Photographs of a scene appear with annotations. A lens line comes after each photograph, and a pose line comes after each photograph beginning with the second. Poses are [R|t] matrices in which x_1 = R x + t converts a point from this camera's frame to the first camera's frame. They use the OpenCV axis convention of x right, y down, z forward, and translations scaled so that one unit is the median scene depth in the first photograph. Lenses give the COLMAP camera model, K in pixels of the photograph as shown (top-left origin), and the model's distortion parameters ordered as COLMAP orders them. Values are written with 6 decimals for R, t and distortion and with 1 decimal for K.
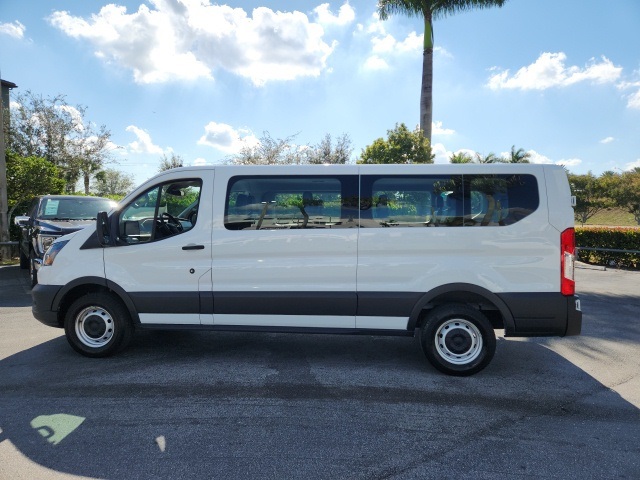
lens RADIAL K [[437.2, 0, 325.5], [0, 437.2, 236.8], [0, 0, 1]] dist [0.093012, -0.084243]
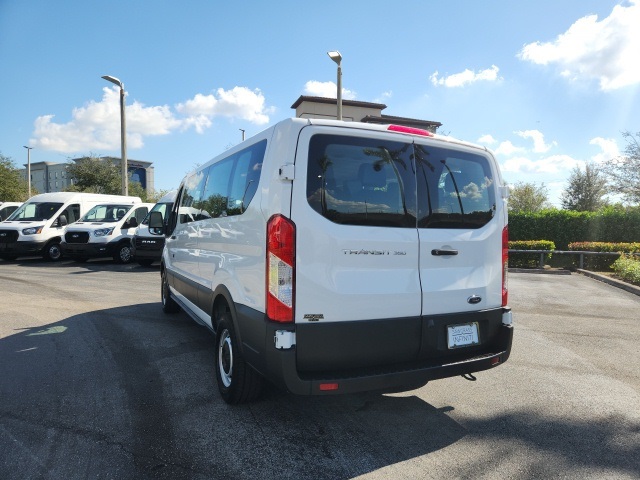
lens RADIAL K [[430.7, 0, 320.0], [0, 430.7, 240.0], [0, 0, 1]] dist [0.070343, -0.069710]
pose [[0.547546, 0.023719, -0.836440, 0.970692], [-0.050677, 0.998703, -0.004853, 0.013467], [0.835240, 0.045046, 0.548038, 0.635756]]
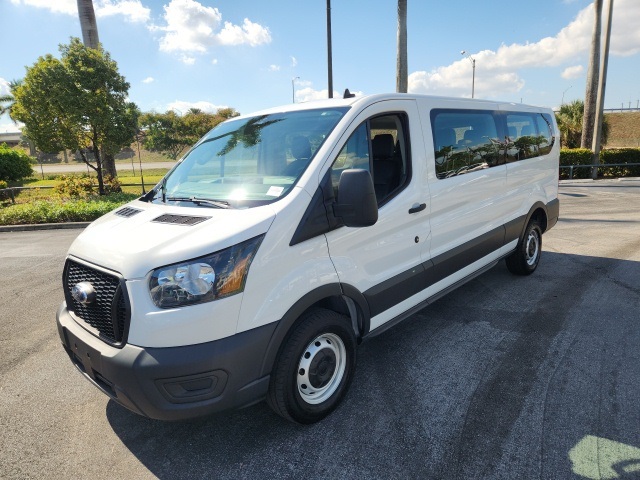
lens RADIAL K [[437.2, 0, 325.5], [0, 437.2, 236.8], [0, 0, 1]] dist [0.093012, -0.084243]
pose [[0.571369, -0.203430, 0.795081, -0.960165], [0.095366, 0.978686, 0.181875, -0.075940], [-0.815134, -0.028094, 0.578591, 0.675042]]
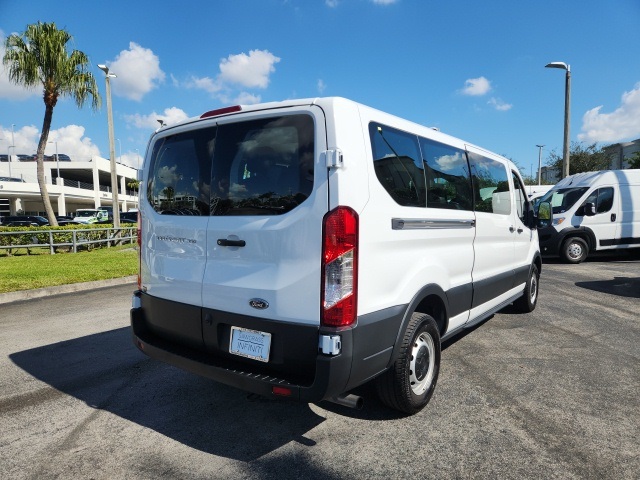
lens RADIAL K [[418.8, 0, 323.8], [0, 418.8, 245.0], [0, 0, 1]] dist [0.082190, -0.073970]
pose [[-0.509201, 0.052197, -0.859063, 0.944349], [-0.037852, 0.995835, 0.082943, -0.027282], [0.859815, 0.074752, -0.505105, 1.508932]]
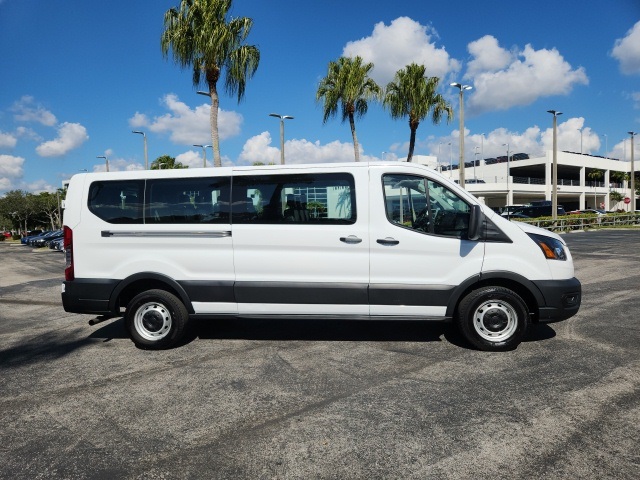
lens RADIAL K [[418.8, 0, 323.8], [0, 418.8, 245.0], [0, 0, 1]] dist [0.082190, -0.073970]
pose [[-0.999882, 0.013545, -0.007231, -0.085149], [0.012640, 0.993497, 0.113159, -0.094804], [0.008717, 0.113054, -0.993551, 2.328985]]
